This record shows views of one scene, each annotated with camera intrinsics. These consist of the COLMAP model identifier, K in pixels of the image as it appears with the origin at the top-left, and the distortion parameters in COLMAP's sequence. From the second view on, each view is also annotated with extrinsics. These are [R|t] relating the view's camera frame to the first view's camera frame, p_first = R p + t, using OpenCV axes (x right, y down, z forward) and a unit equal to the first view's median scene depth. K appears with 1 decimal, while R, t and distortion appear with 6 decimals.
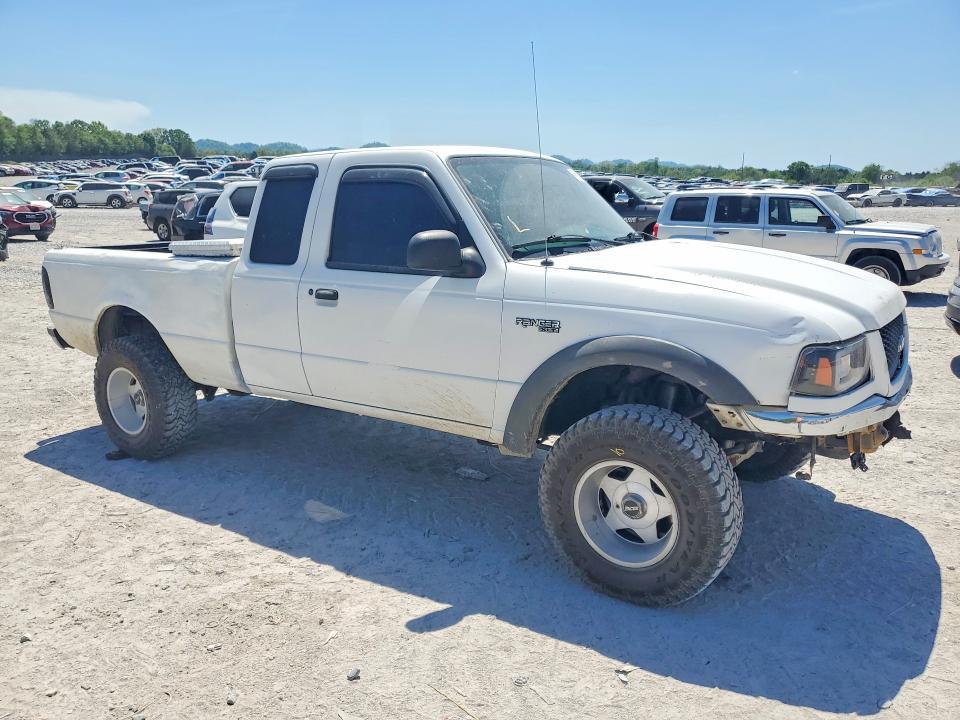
lens RADIAL K [[723.4, 0, 484.7], [0, 723.4, 361.7], [0, 0, 1]] dist [0.026164, 0.000991]
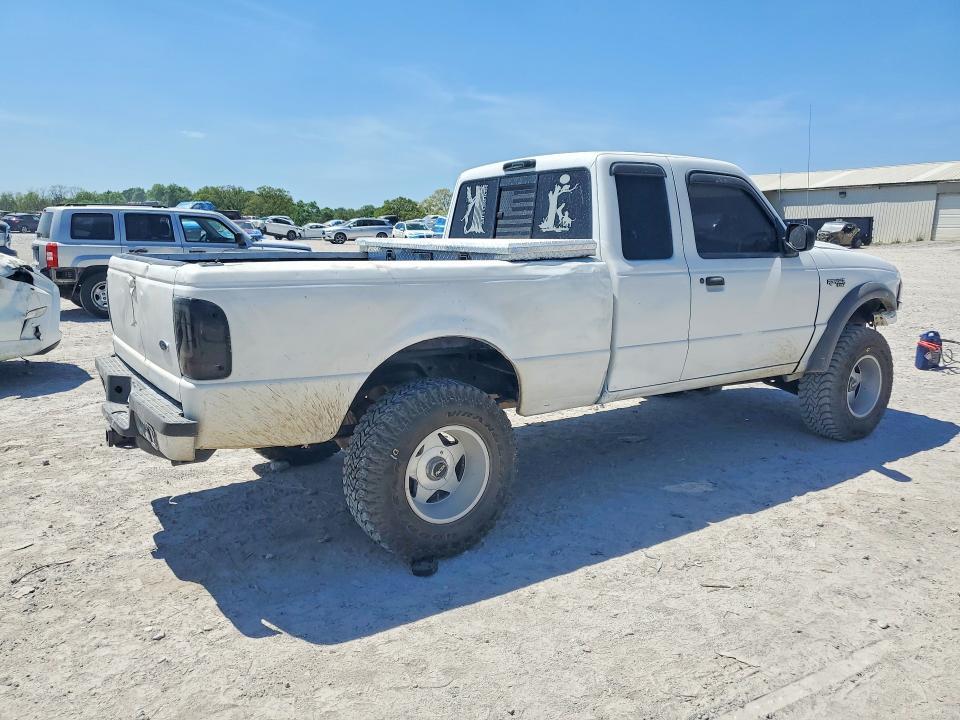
lens RADIAL K [[723.4, 0, 472.3], [0, 723.4, 339.6], [0, 0, 1]] dist [0.026164, 0.000991]
pose [[0.408514, -0.130128, 0.903428, -1.405569], [0.188771, 0.980431, 0.055860, -0.137980], [-0.893018, 0.147722, 0.425085, 0.866801]]
